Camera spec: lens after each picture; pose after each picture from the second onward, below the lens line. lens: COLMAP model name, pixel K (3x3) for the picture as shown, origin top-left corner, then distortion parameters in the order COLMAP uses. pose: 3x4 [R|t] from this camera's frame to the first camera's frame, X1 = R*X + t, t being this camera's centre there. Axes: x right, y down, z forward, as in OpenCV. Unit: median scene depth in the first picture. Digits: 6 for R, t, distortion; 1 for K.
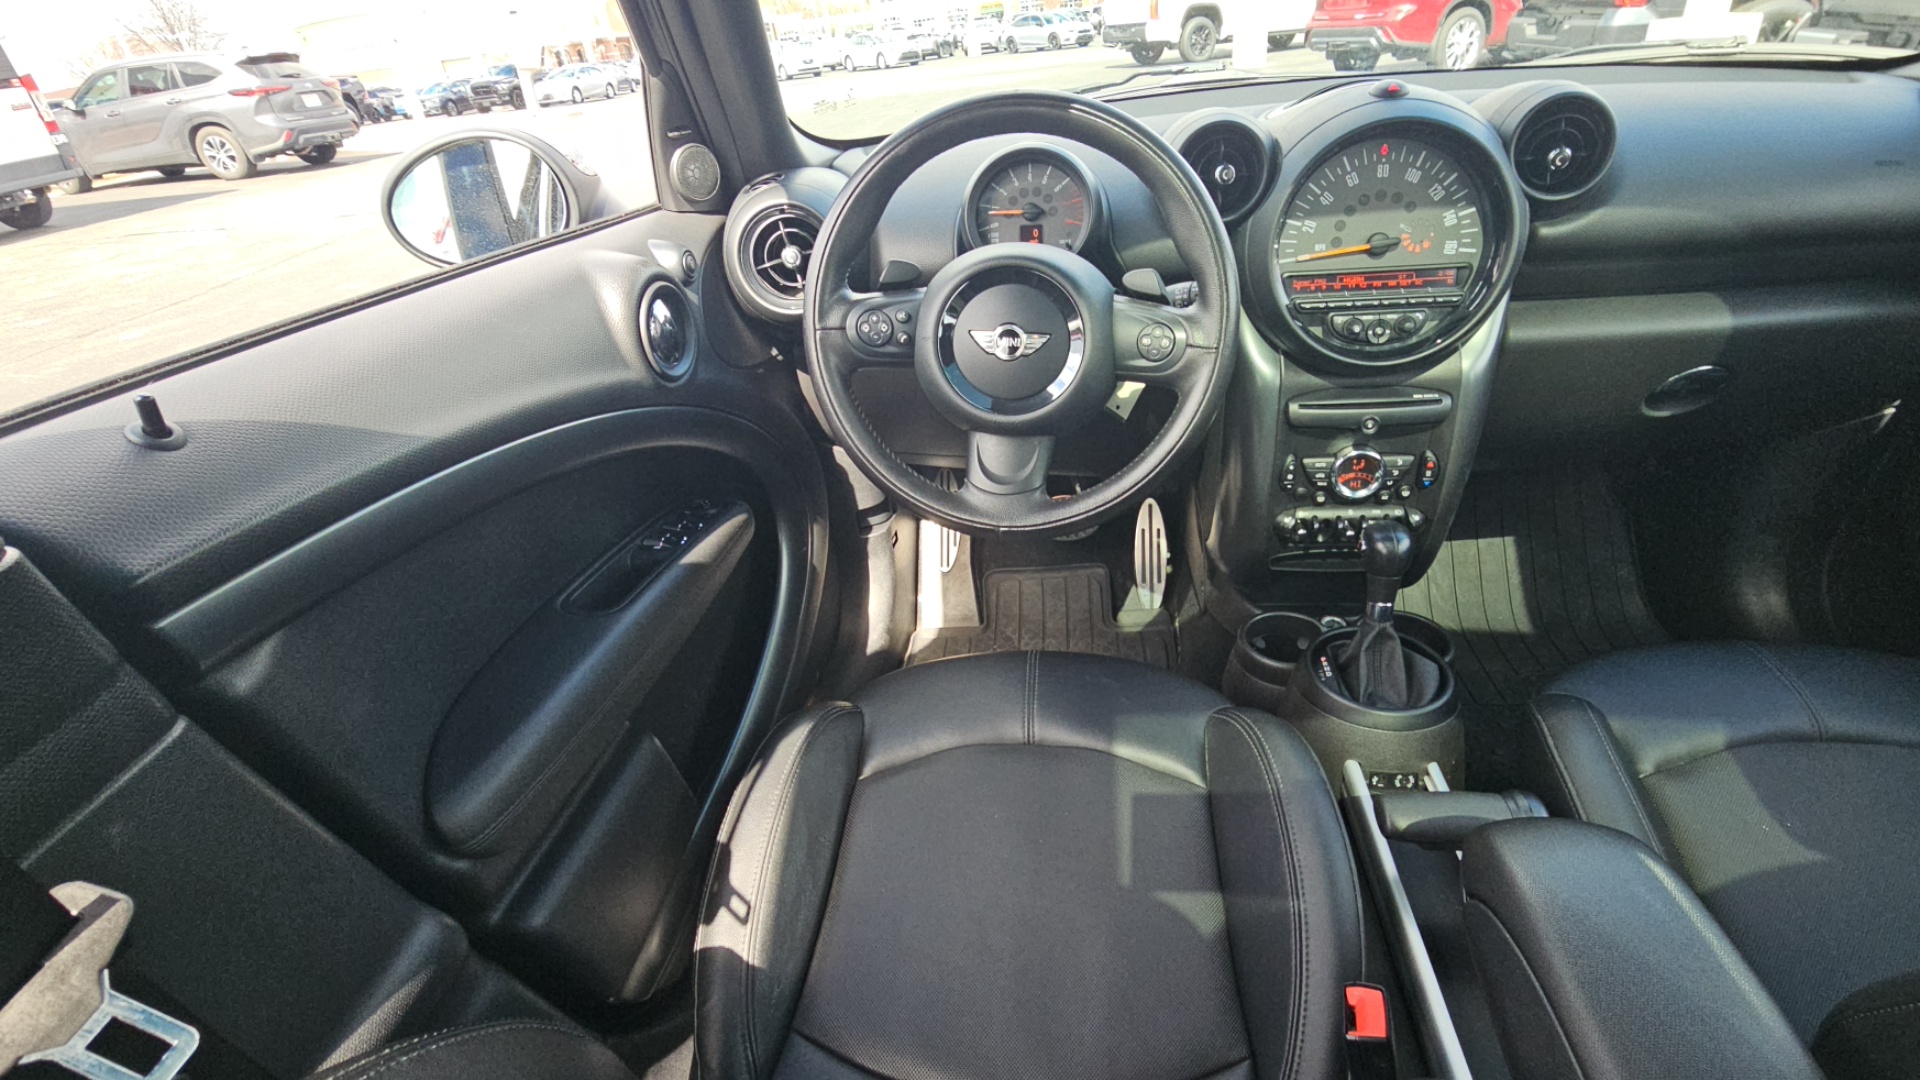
lens RADIAL K [[858.2, 0, 984.3], [0, 858.2, 546.3], [0, 0, 1]] dist [0.009218, -0.007236]
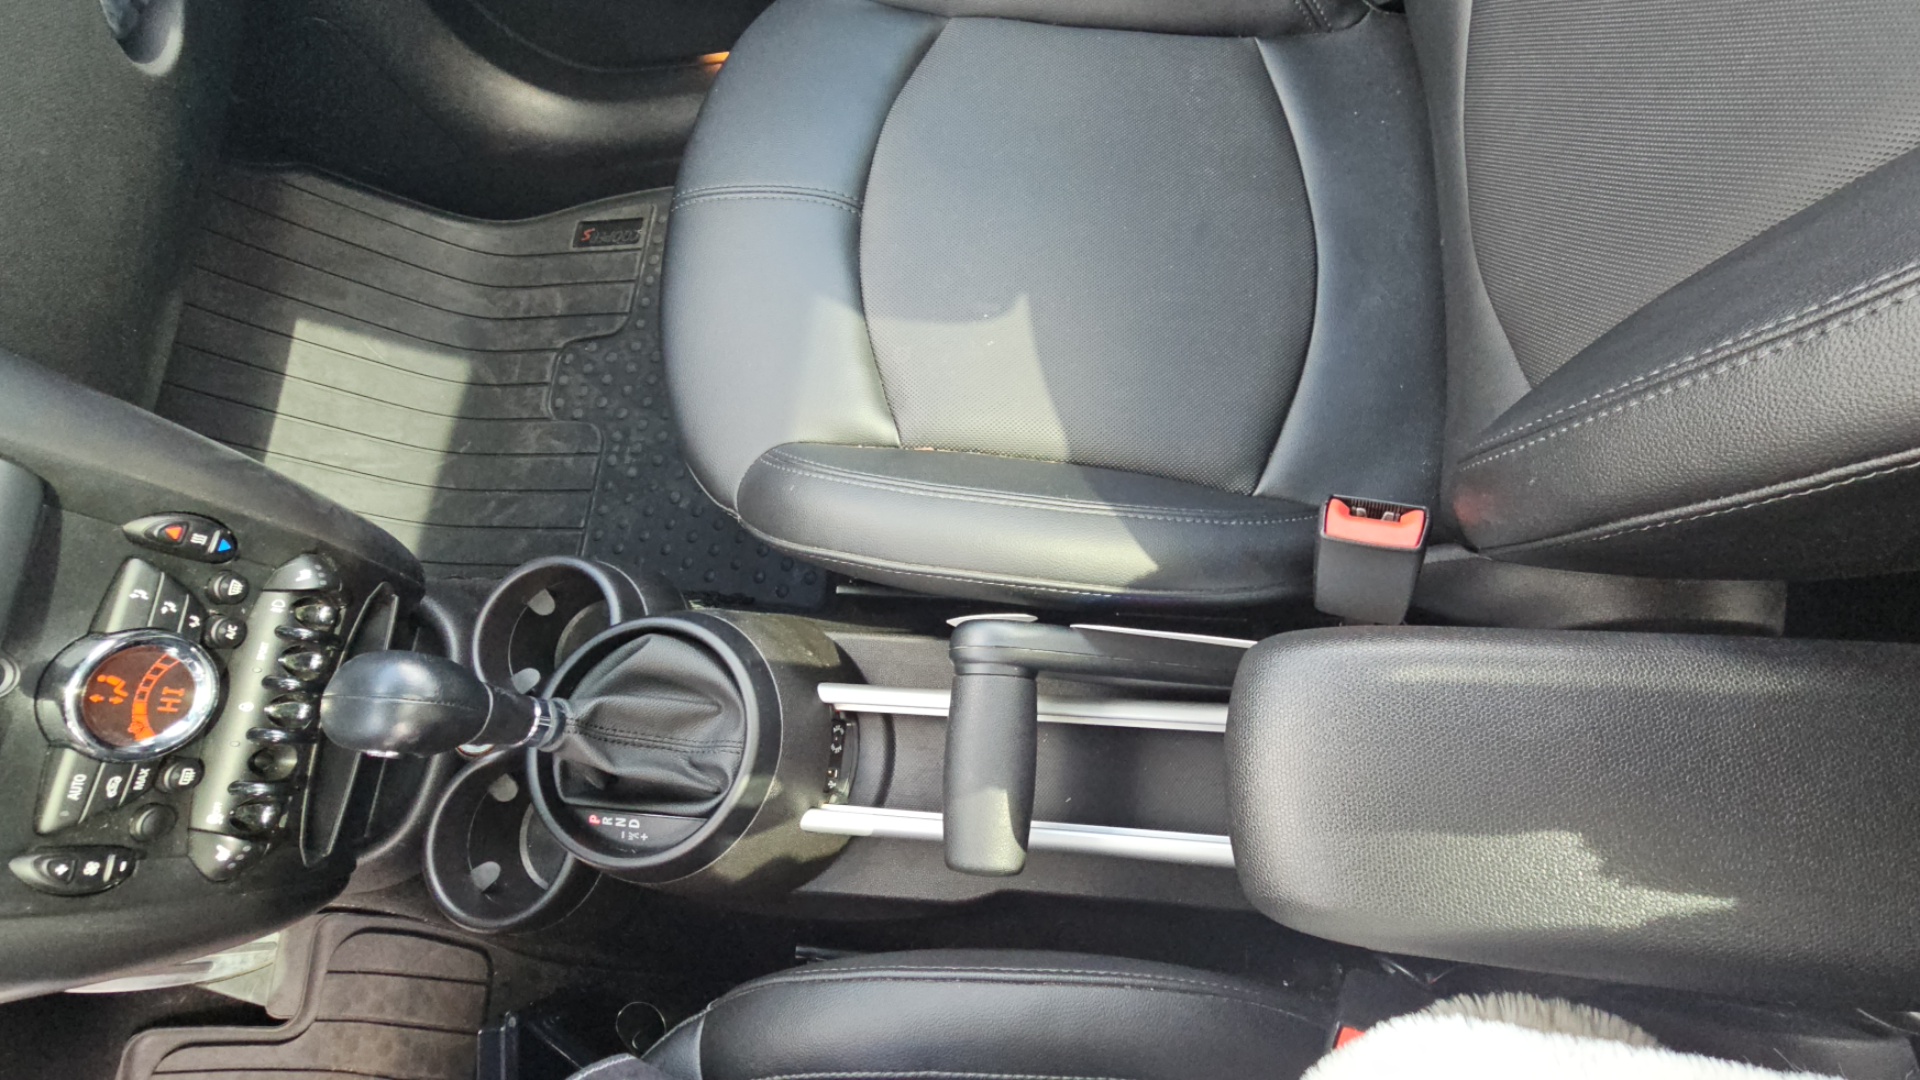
lens RADIAL K [[858.2, 0, 989.8], [0, 858.2, 545.3], [0, 0, 1]] dist [0.009218, -0.007236]
pose [[-0.025611, -0.930329, 0.365830, 0.344436], [0.650792, 0.262267, 0.712521, -0.131441], [-0.758824, 0.256328, 0.598734, 0.443484]]
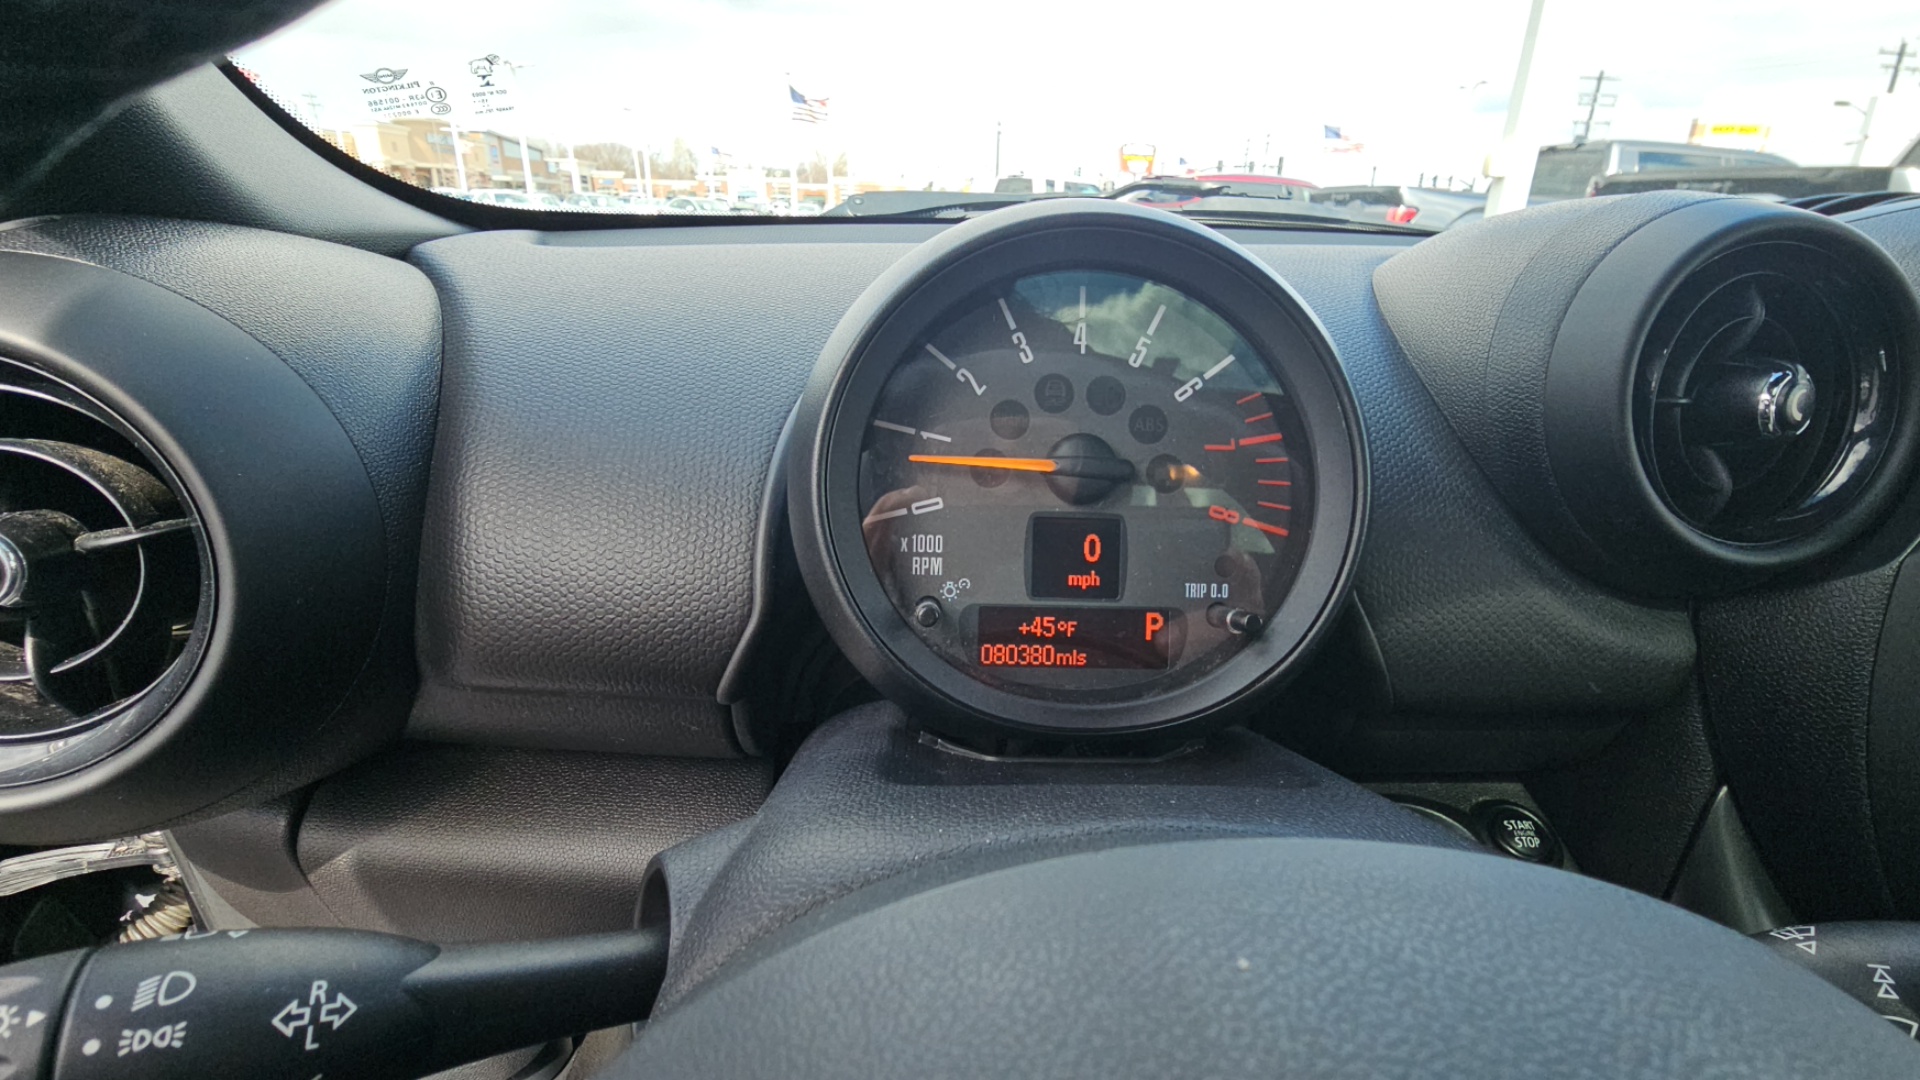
lens RADIAL K [[858.2, 0, 983.9], [0, 858.2, 550.8], [0, 0, 1]] dist [0.009218, -0.007236]
pose [[0.973467, 0.053456, 0.222494, -0.025172], [-0.012825, 0.983547, -0.180195, -0.305293], [-0.228466, 0.172561, 0.958137, 0.736167]]
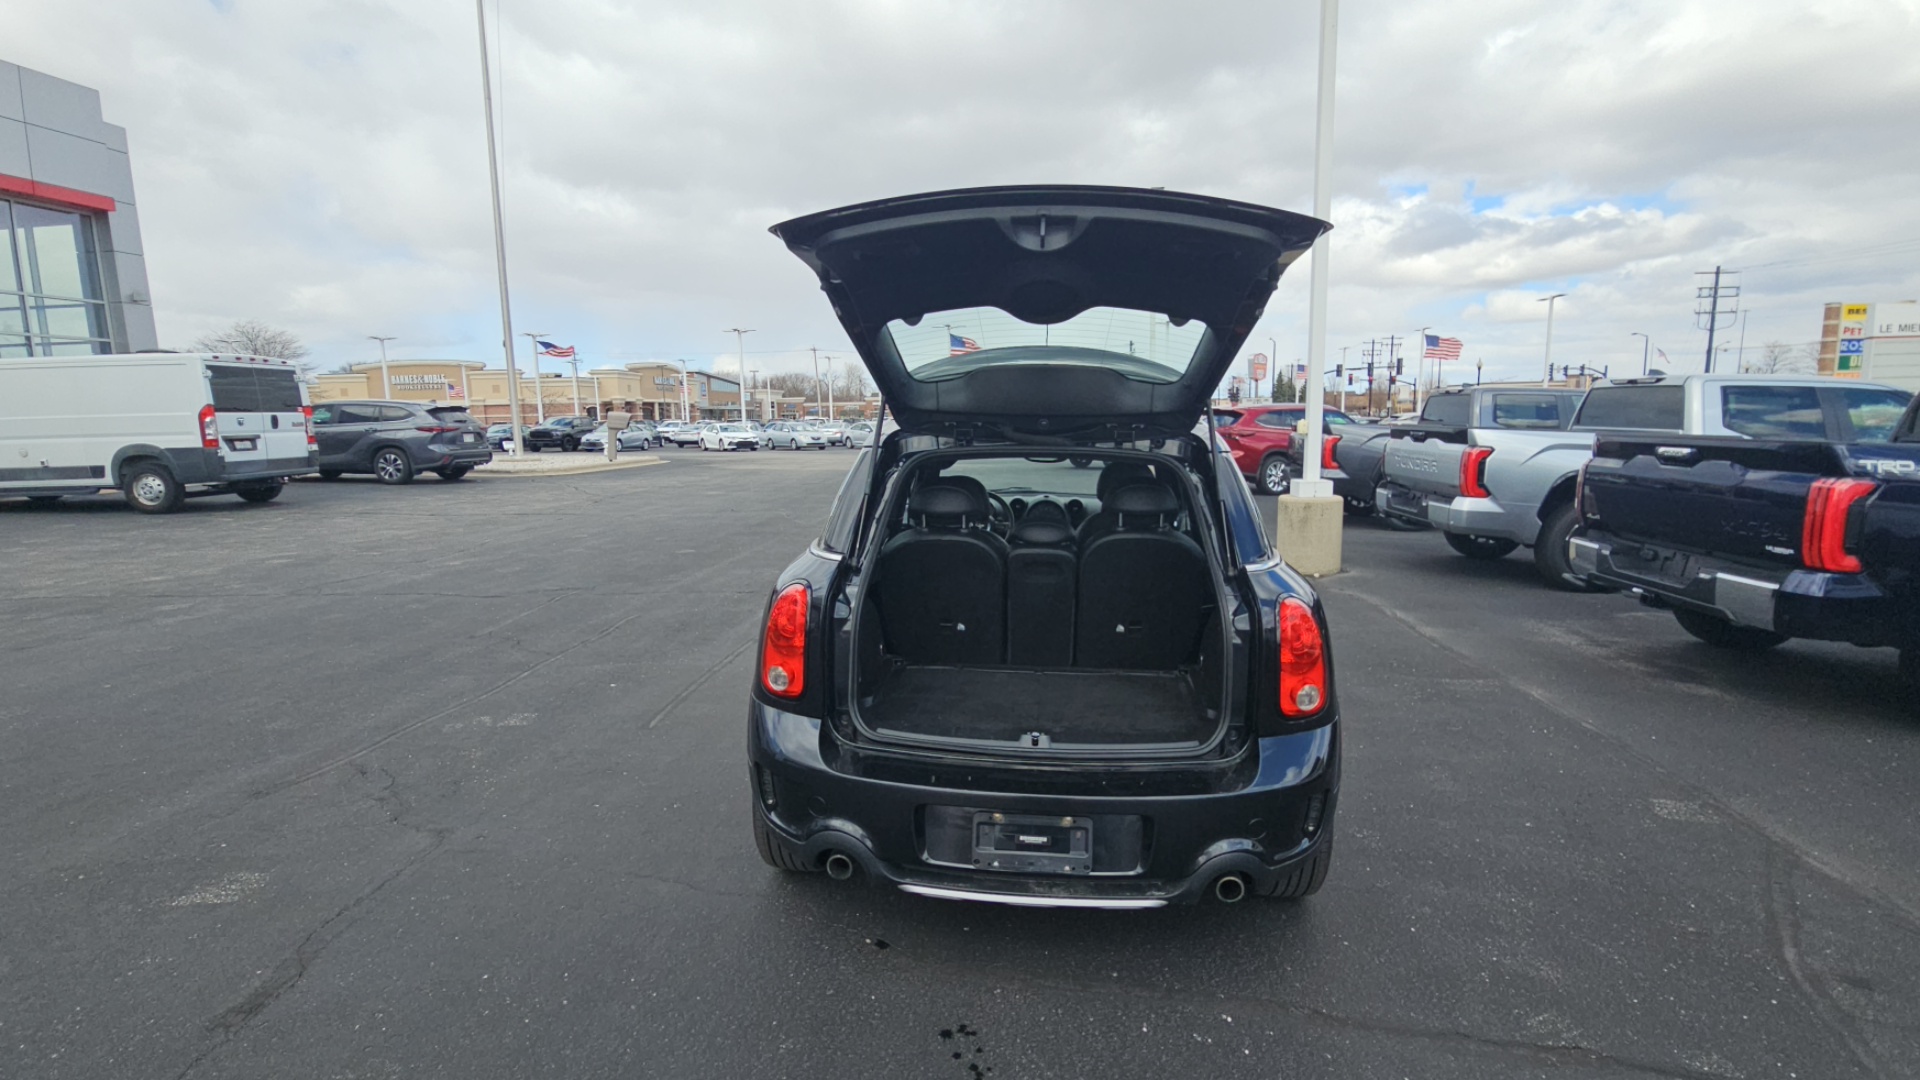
lens RADIAL K [[858.2, 0, 975.9], [0, 858.2, 544.2], [0, 0, 1]] dist [0.009218, -0.007236]
pose [[0.995839, 0.085091, 0.032622, -0.131789], [-0.065571, 0.917657, -0.391927, 1.754883], [-0.063286, 0.388157, 0.919418, -3.539489]]
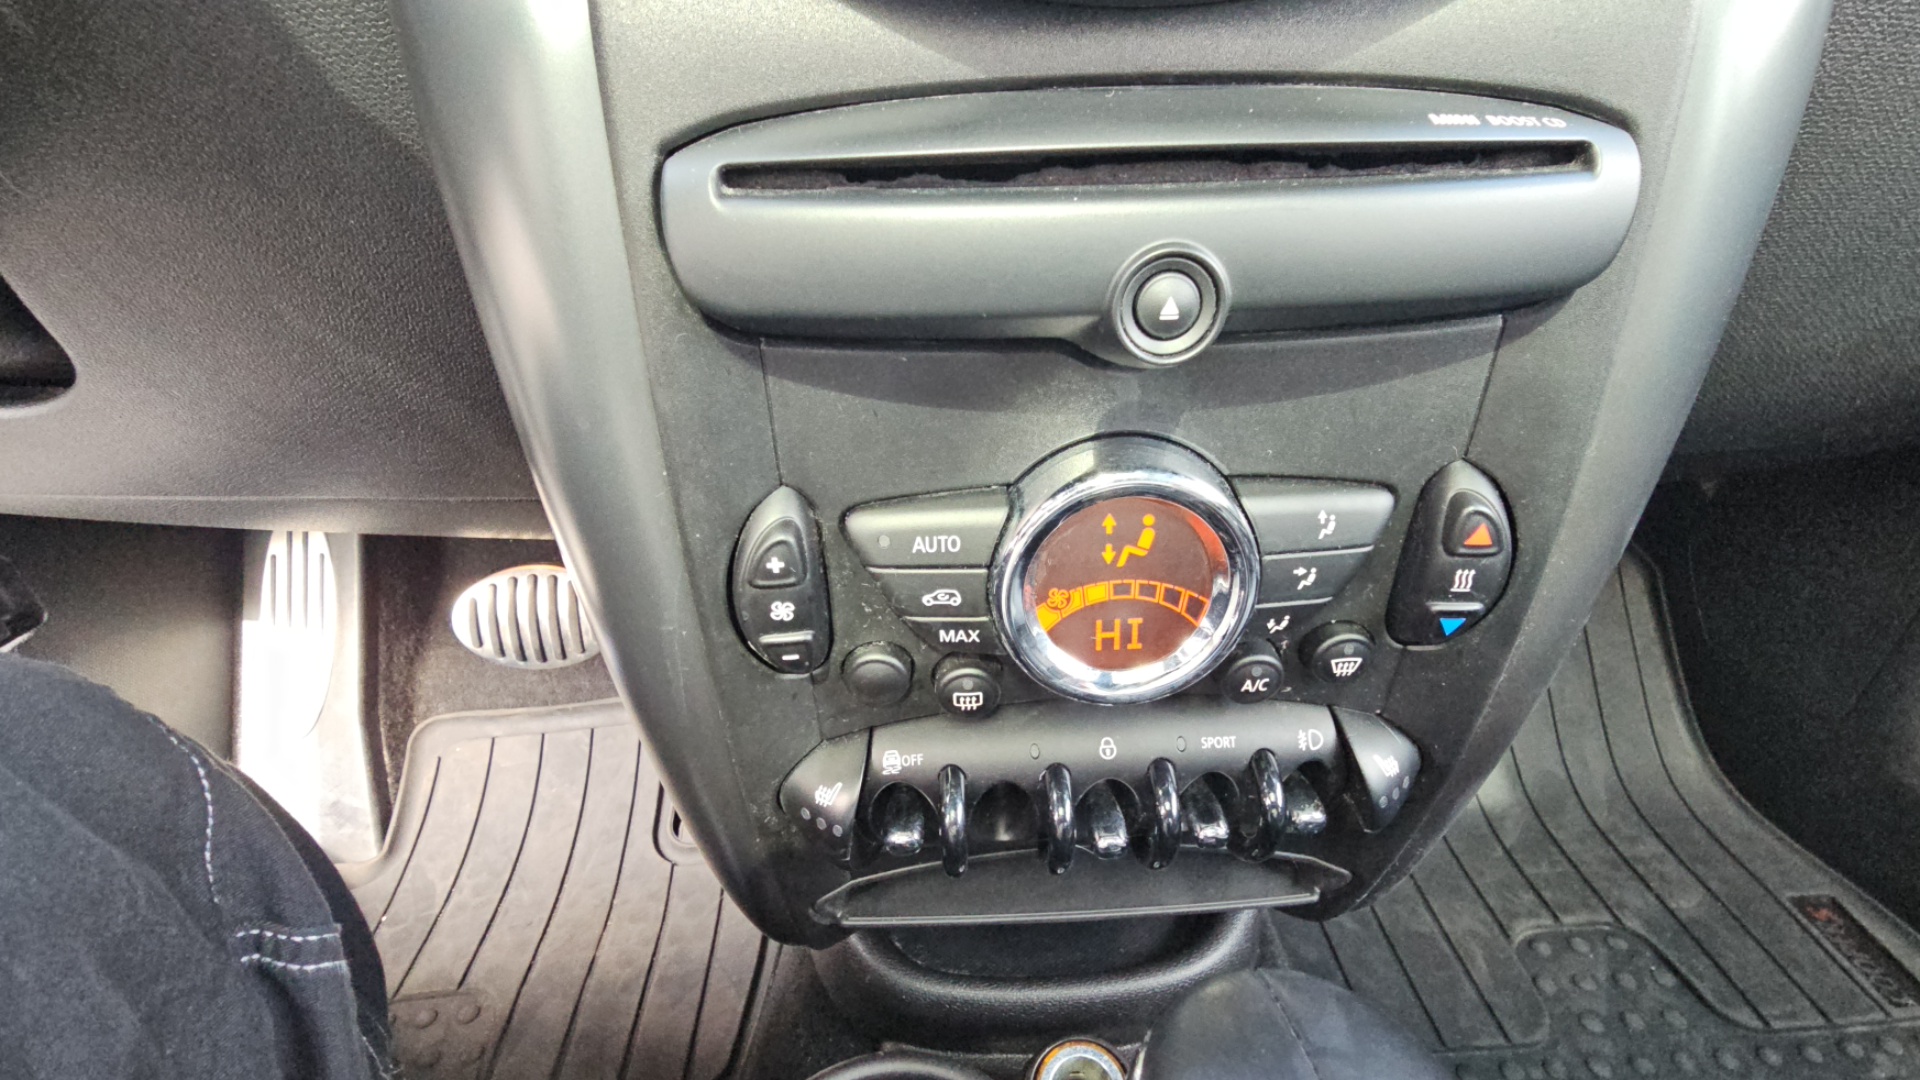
lens RADIAL K [[858.2, 0, 976.3], [0, 858.2, 541.8], [0, 0, 1]] dist [0.009218, -0.007236]
pose [[0.985791, -0.026919, 0.165808, 0.371561], [0.028207, 0.999587, -0.005419, -0.094698], [-0.165593, 0.010019, 0.986143, 0.818347]]
